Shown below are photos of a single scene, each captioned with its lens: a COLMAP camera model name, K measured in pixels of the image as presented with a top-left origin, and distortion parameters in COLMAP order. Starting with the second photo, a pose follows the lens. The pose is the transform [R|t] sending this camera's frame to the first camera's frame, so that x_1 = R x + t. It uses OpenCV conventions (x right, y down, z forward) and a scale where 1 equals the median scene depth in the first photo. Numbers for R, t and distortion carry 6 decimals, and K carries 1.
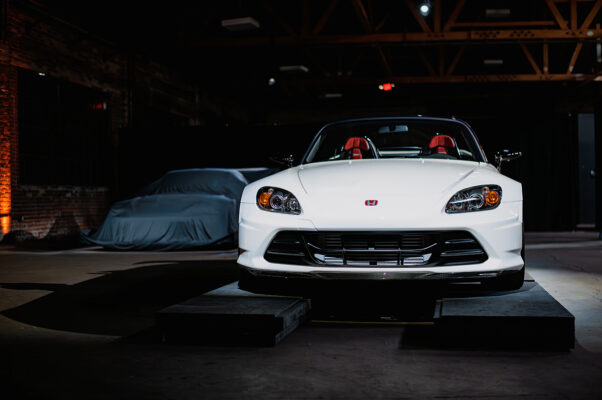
lens RADIAL K [[882.3, 0, 301.0], [0, 882.3, 200.0], [0, 0, 1]] dist [-0.027105, -0.024154]
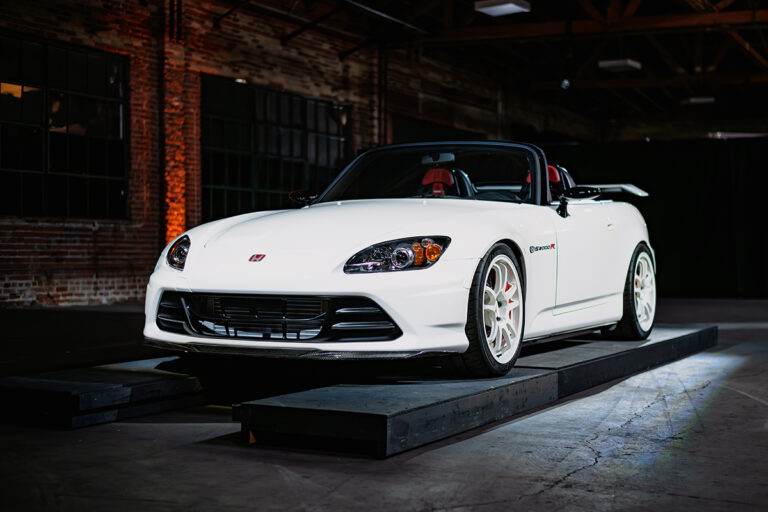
lens RADIAL K [[1237.3, 0, 384.0], [0, 1237.3, 256.0], [0, 0, 1]] dist [-0.059218, 0.163590]
pose [[0.965389, 0.017204, -0.260248, 0.120399], [-0.015324, 0.999840, 0.009251, -0.002619], [0.260365, -0.004943, 0.965498, -0.006723]]
